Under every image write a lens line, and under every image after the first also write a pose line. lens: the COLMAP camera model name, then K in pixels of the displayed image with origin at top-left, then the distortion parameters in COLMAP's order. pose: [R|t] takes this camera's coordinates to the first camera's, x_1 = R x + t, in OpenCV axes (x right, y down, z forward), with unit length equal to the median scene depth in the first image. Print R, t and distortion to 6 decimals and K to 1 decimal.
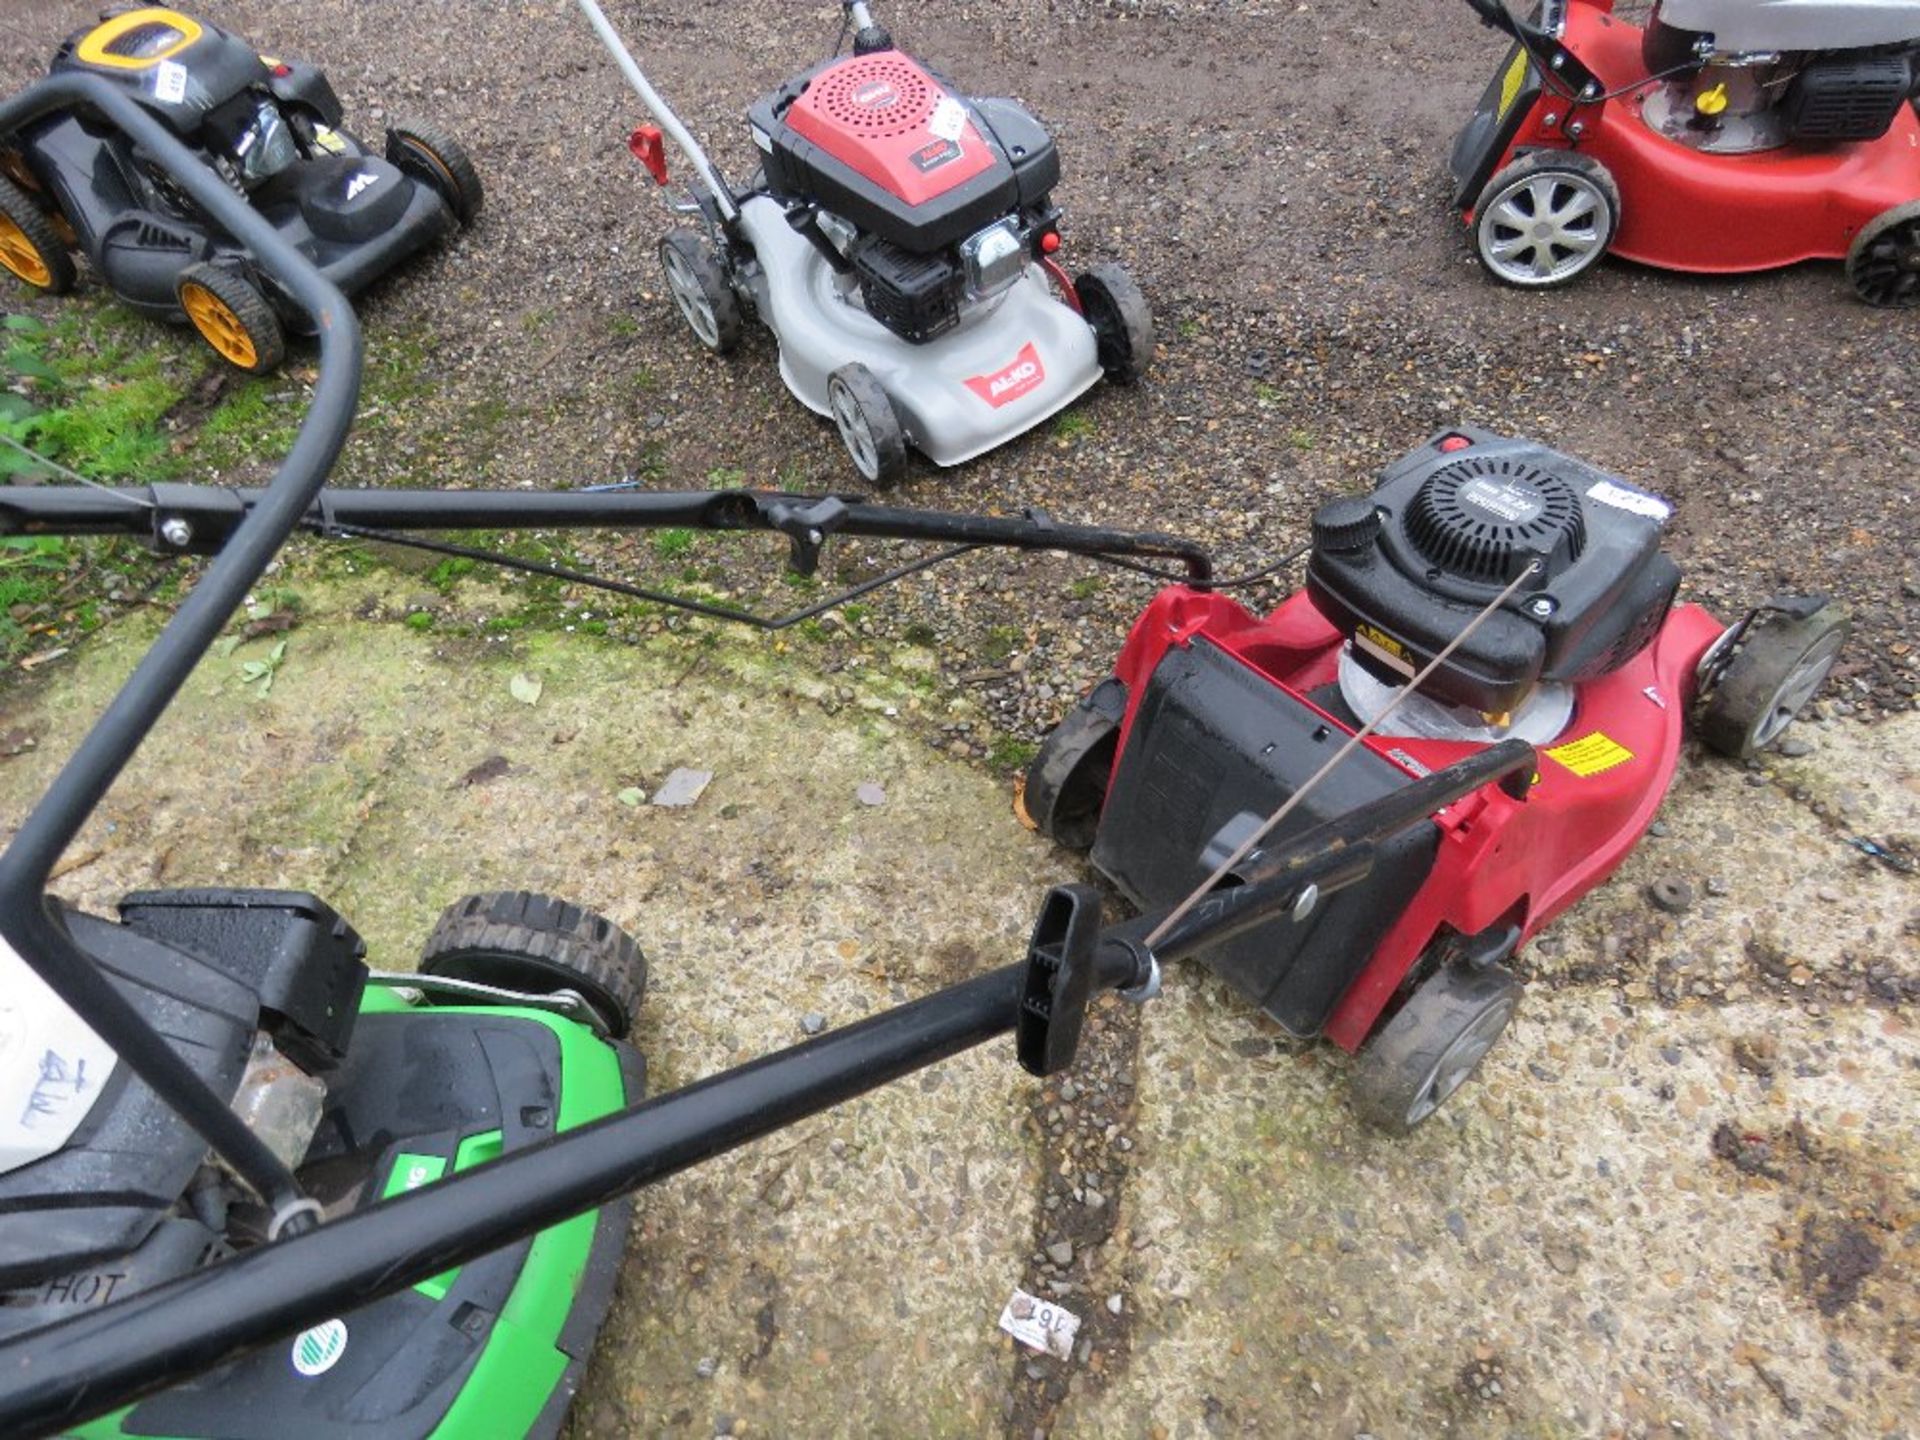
lens RADIAL K [[1303.2, 0, 958.8], [0, 1303.2, 717.9], [0, 0, 1]] dist [-0.022048, 0.004665]
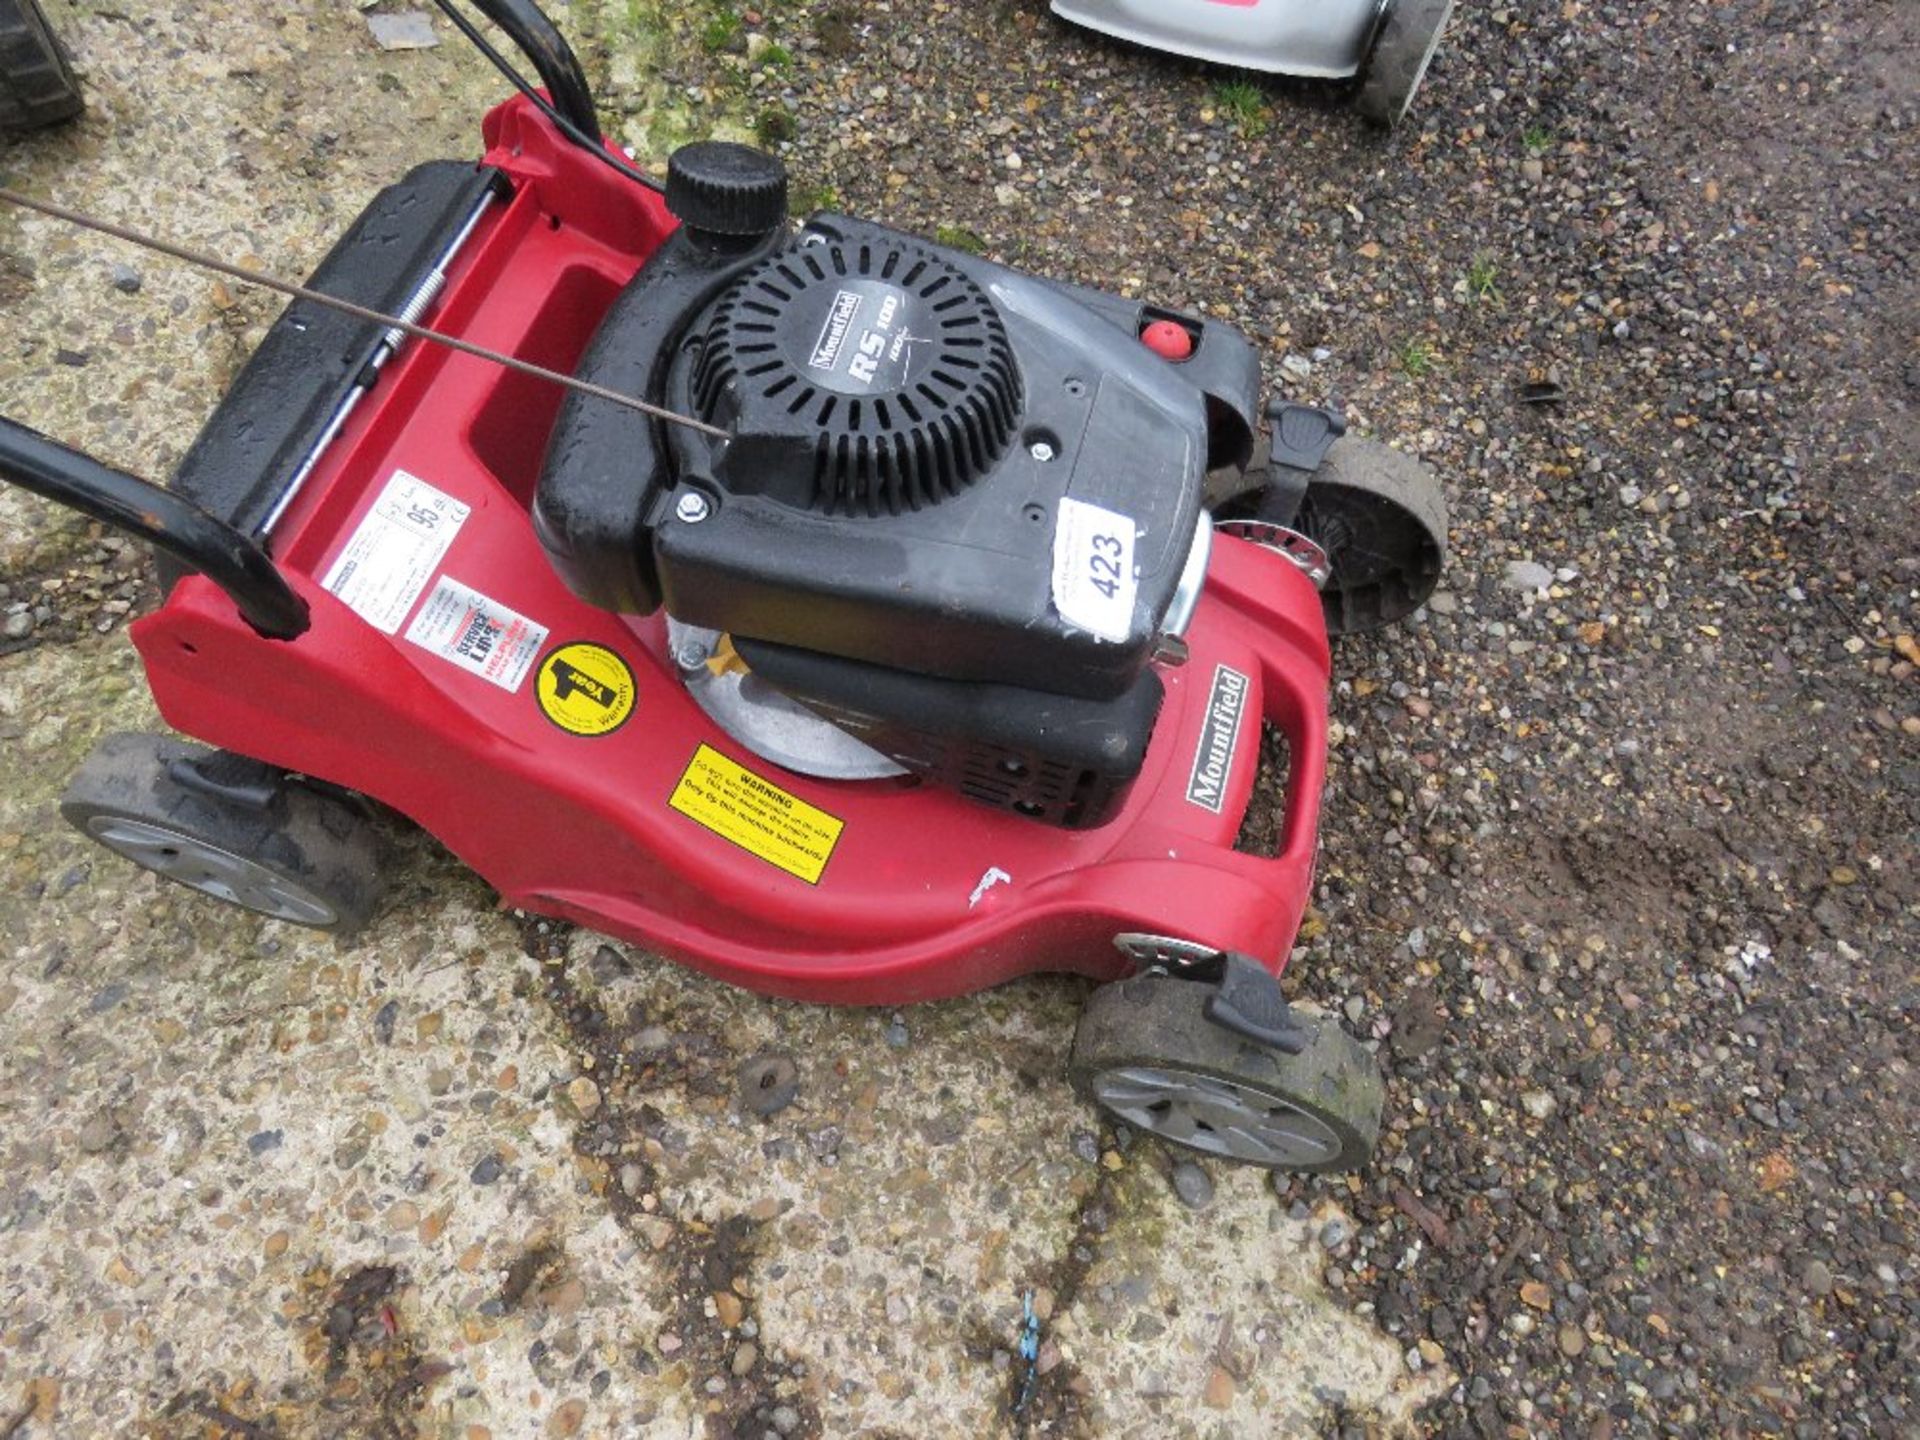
lens RADIAL K [[1281.2, 0, 958.6], [0, 1281.2, 781.1], [0, 0, 1]] dist [0.026810, -0.043708]
pose [[0.567447, 0.796120, -0.210229, 0.634674], [-0.697444, 0.600425, 0.391232, -0.266610], [0.437695, -0.075380, 0.895958, 0.509291]]
